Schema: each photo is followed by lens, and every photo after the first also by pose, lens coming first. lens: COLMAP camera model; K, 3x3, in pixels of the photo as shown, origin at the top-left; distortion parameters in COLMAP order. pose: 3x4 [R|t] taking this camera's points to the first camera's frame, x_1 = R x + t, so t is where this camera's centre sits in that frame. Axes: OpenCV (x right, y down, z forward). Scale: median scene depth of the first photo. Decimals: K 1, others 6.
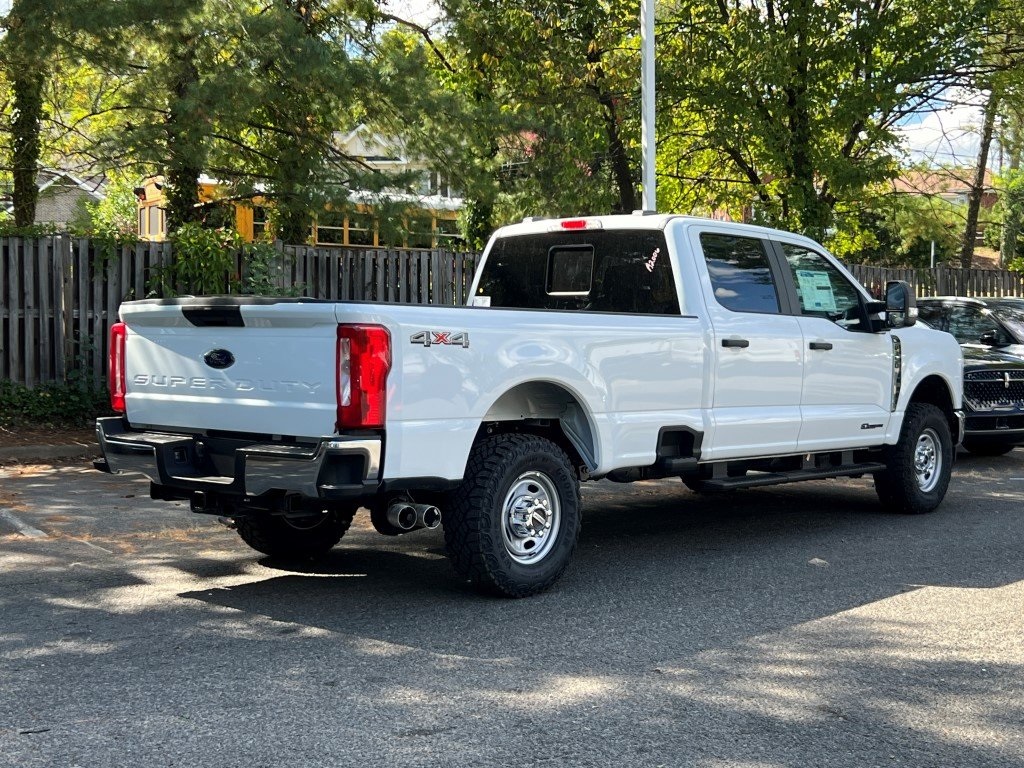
lens RADIAL K [[1397.7, 0, 514.0], [0, 1397.7, 388.3], [0, 0, 1]] dist [0.162073, 0.000000]
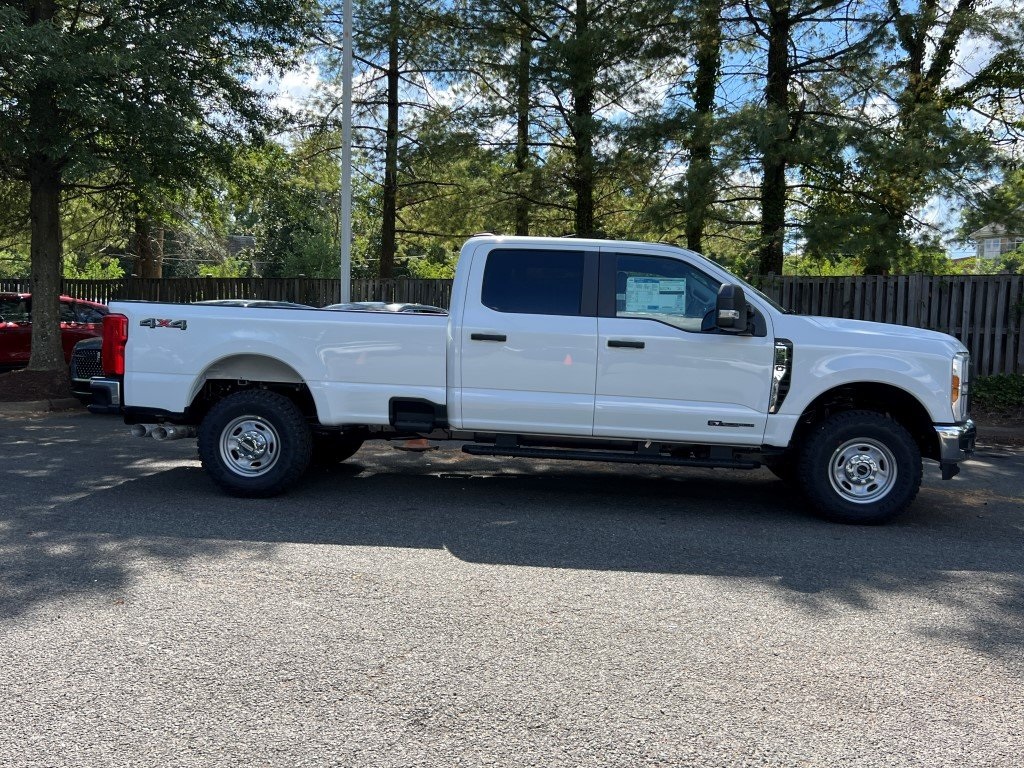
lens RADIAL K [[923.9, 0, 511.4], [0, 923.9, 384.0], [0, 0, 1]] dist [0.094227, 0.002359]
pose [[0.603583, 0.056861, -0.795270, 0.996453], [-0.057965, 0.997944, 0.027358, -0.017828], [0.795190, 0.029586, 0.605638, 0.638019]]
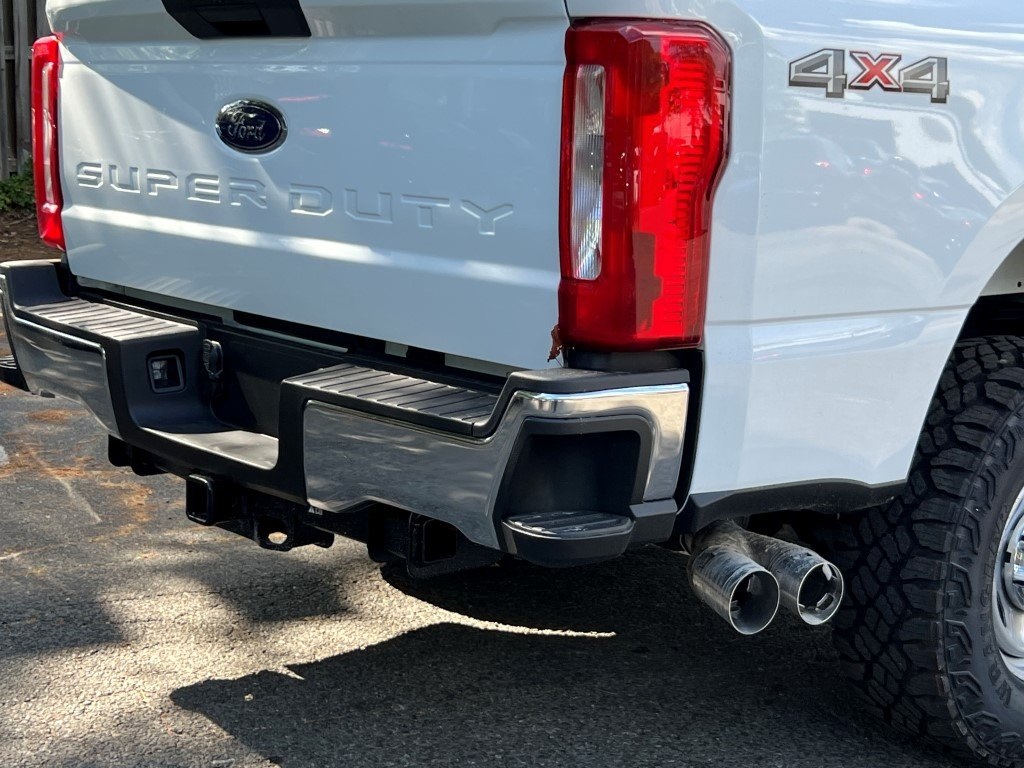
lens RADIAL K [[1634.5, 0, 509.8], [0, 1634.5, 385.9], [0, 0, 1]] dist [0.096128, 0.000000]
pose [[0.988996, 0.037776, -0.143035, -0.075267], [-0.018616, 0.990942, 0.132994, -0.011862], [0.146764, -0.128868, 0.980741, 0.566700]]
